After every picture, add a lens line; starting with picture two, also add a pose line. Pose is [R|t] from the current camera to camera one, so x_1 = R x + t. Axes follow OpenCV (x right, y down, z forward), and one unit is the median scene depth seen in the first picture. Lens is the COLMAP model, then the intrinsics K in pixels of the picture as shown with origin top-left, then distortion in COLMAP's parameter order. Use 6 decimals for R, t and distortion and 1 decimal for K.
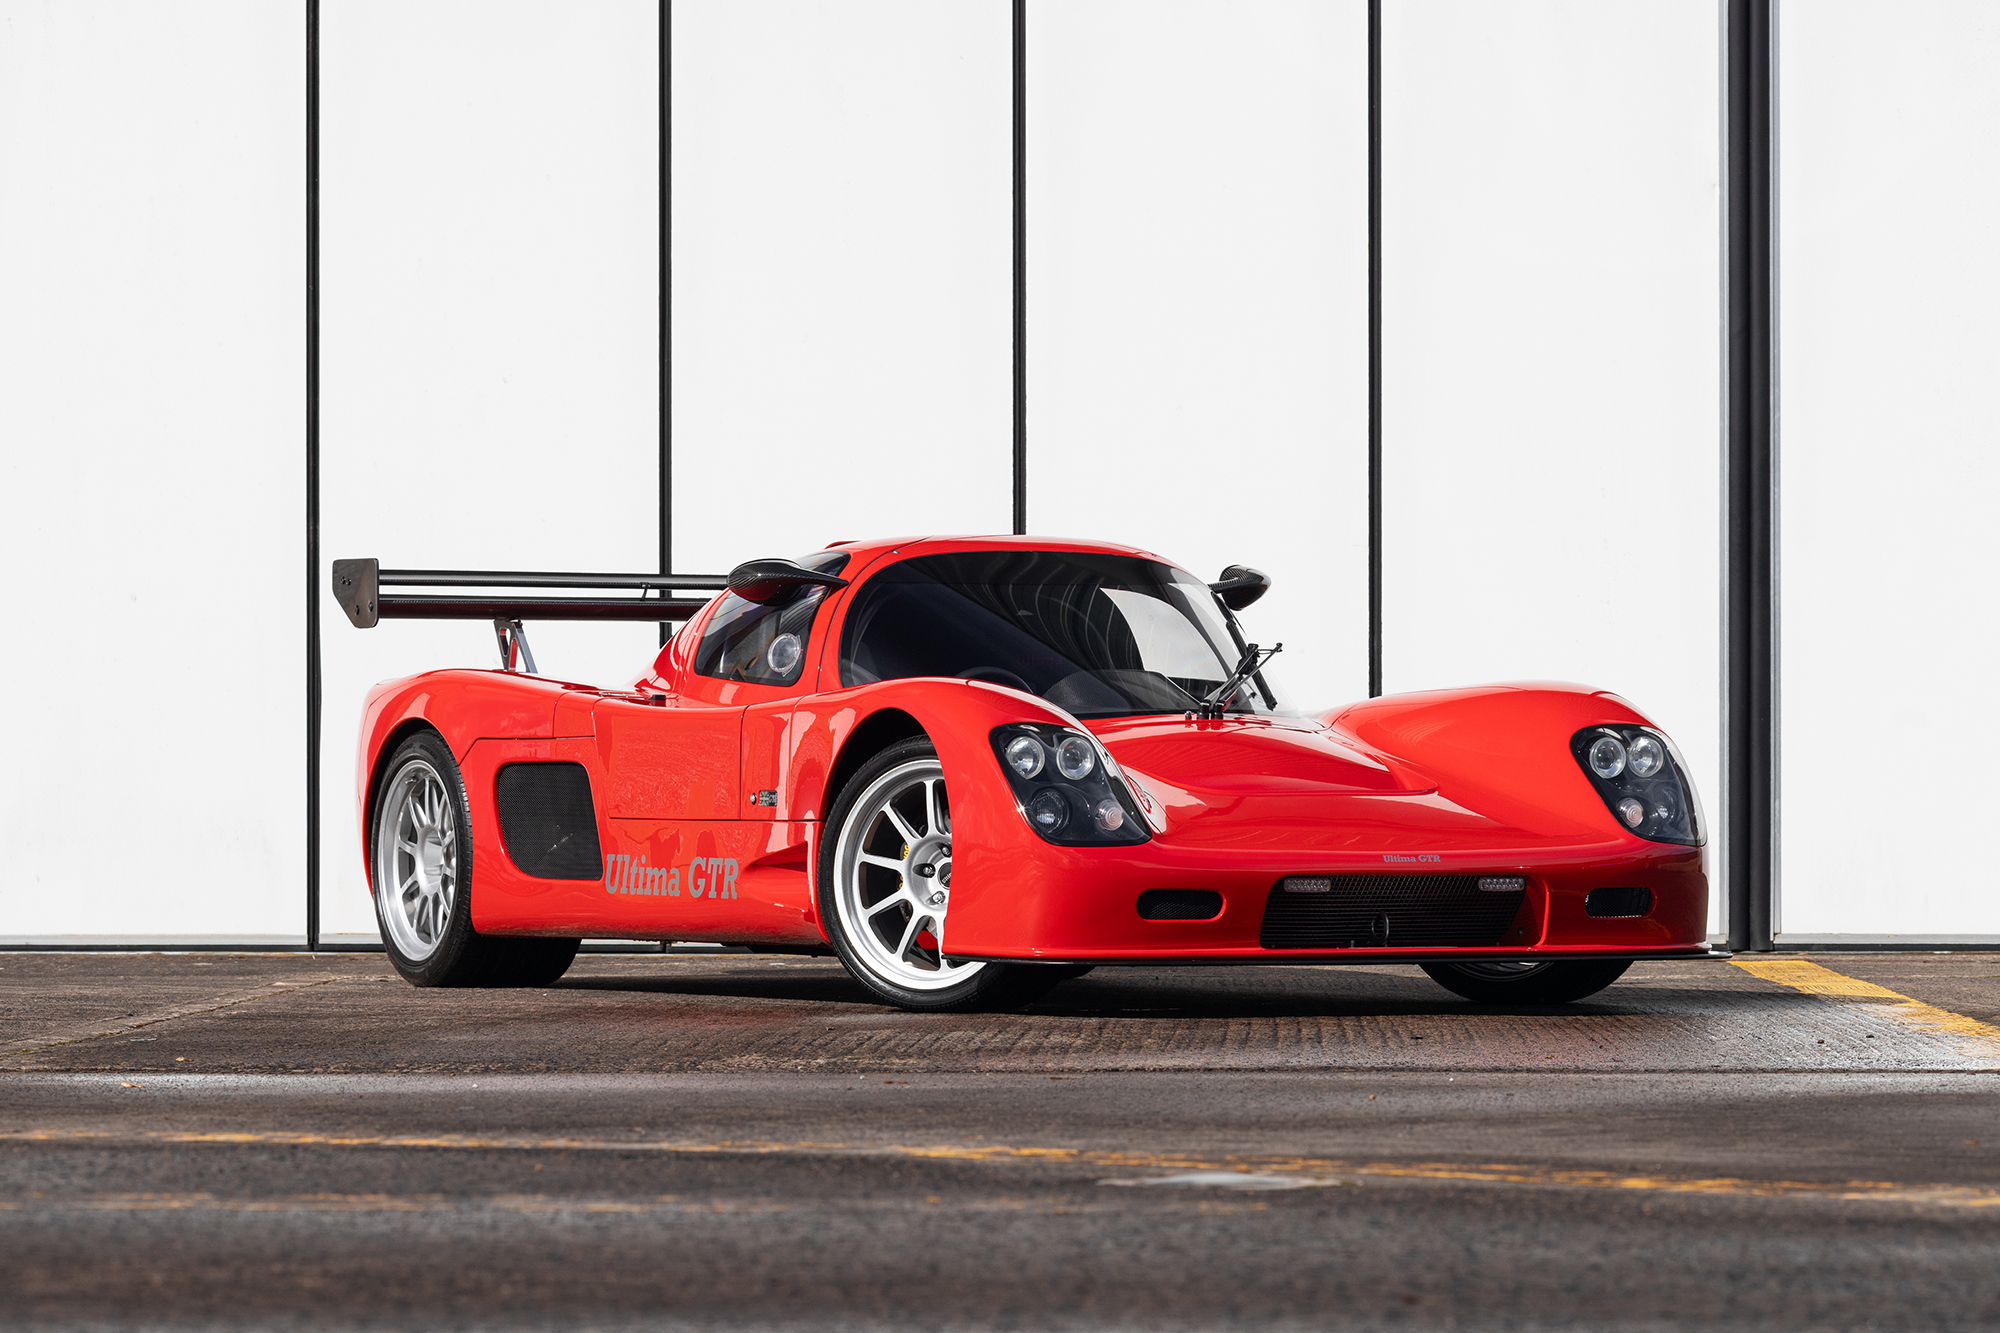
lens RADIAL K [[7602.9, 0, 1000.0], [0, 7602.9, 666.5], [0, 0, 1]] dist [-0.052295, 1.033541]
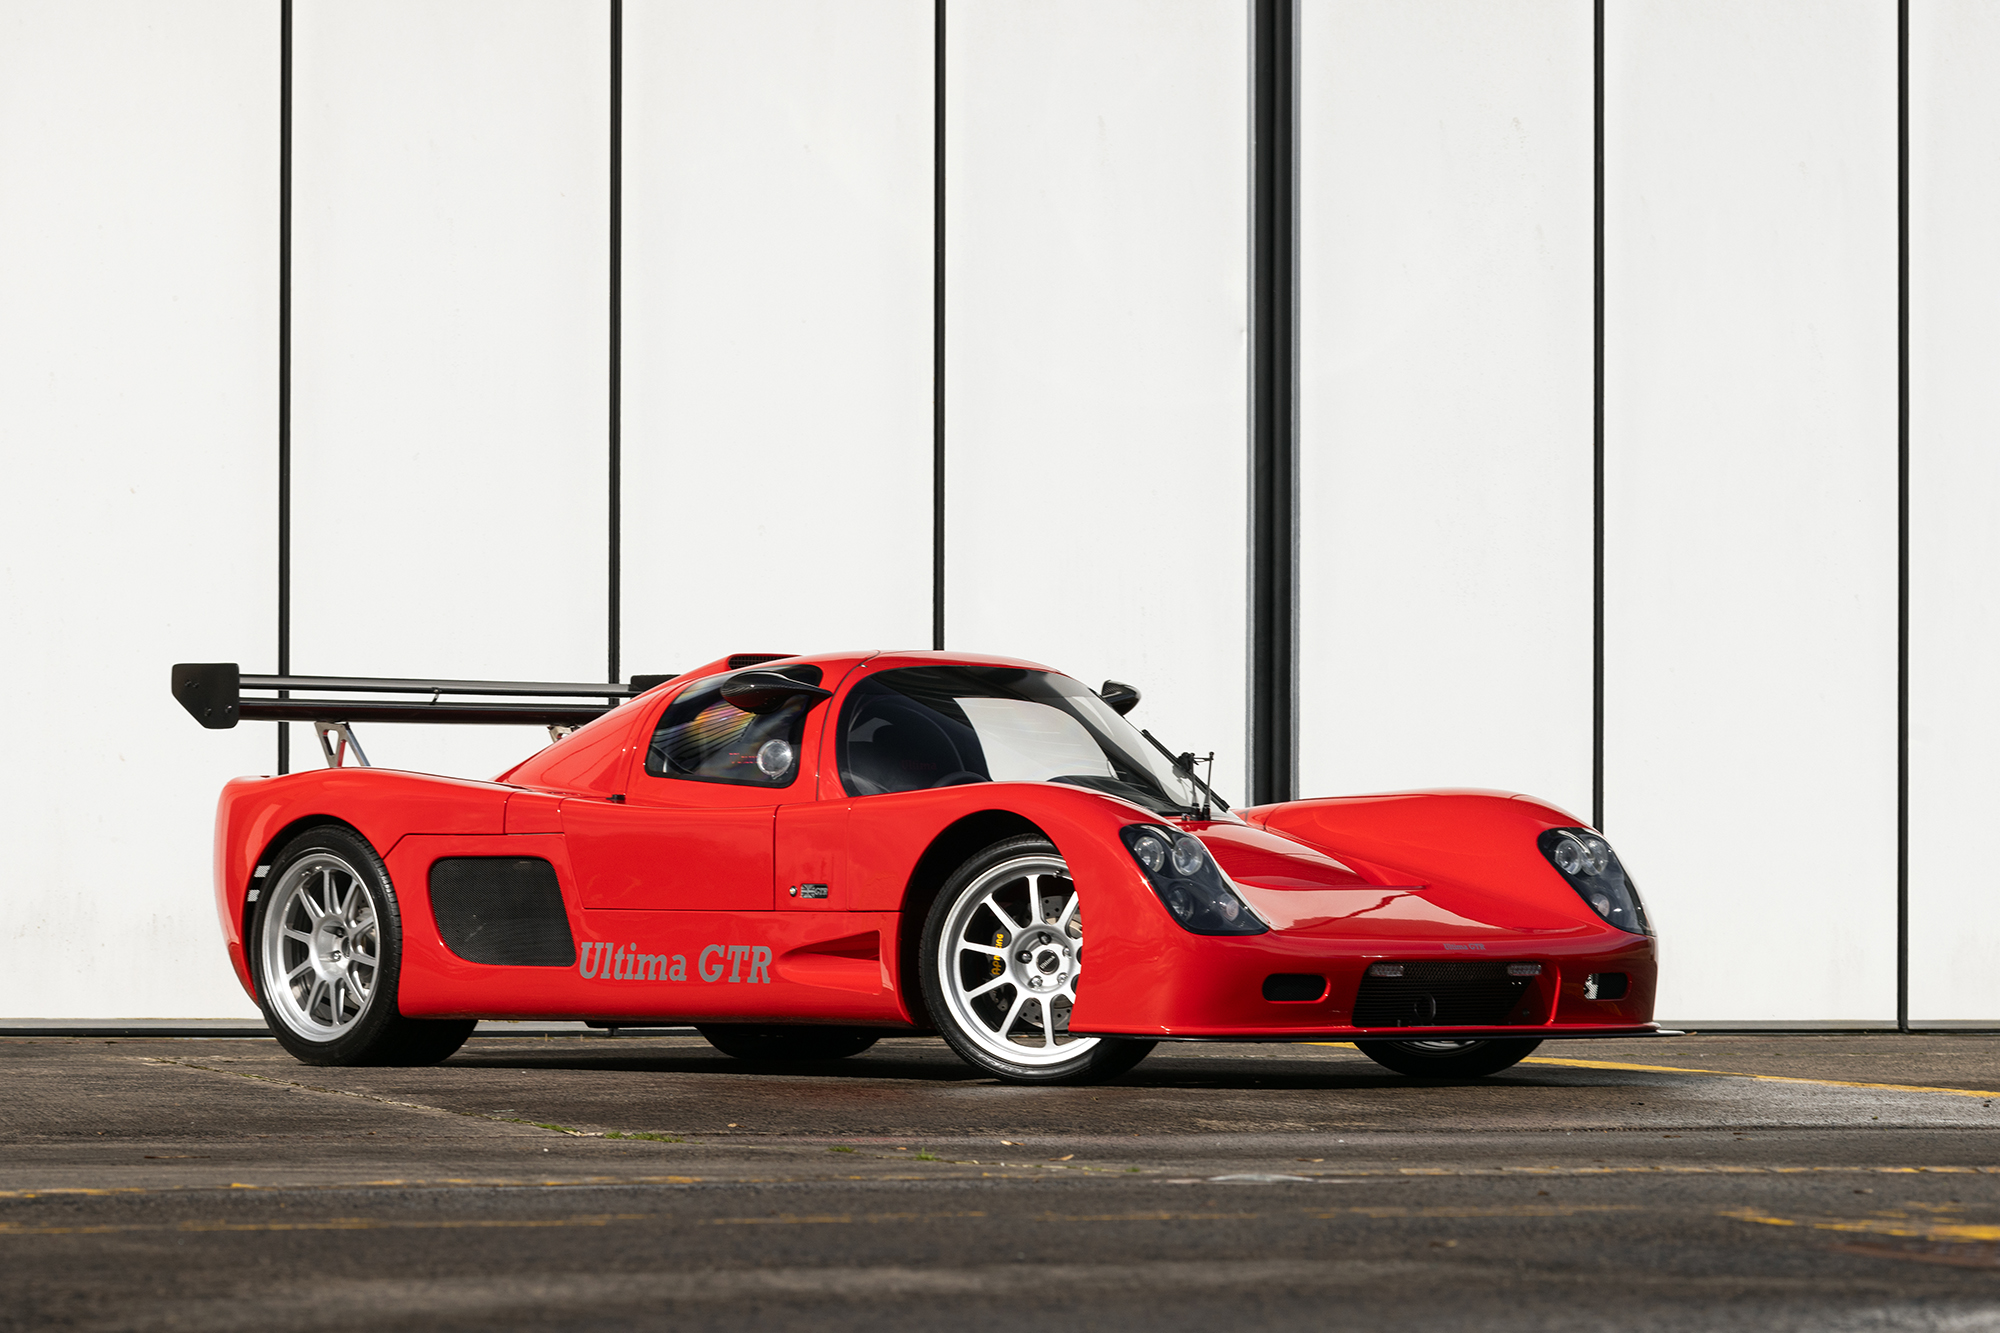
lens RADIAL K [[7602.6, 0, 1000.0], [0, 7602.6, 666.5], [0, 0, 1]] dist [0.641943, -1.773972]
pose [[0.961167, 0.009541, 0.275802, -0.311219], [-0.006788, 0.999917, -0.010935, -0.003206], [-0.275883, 0.008638, 0.961152, -0.061883]]
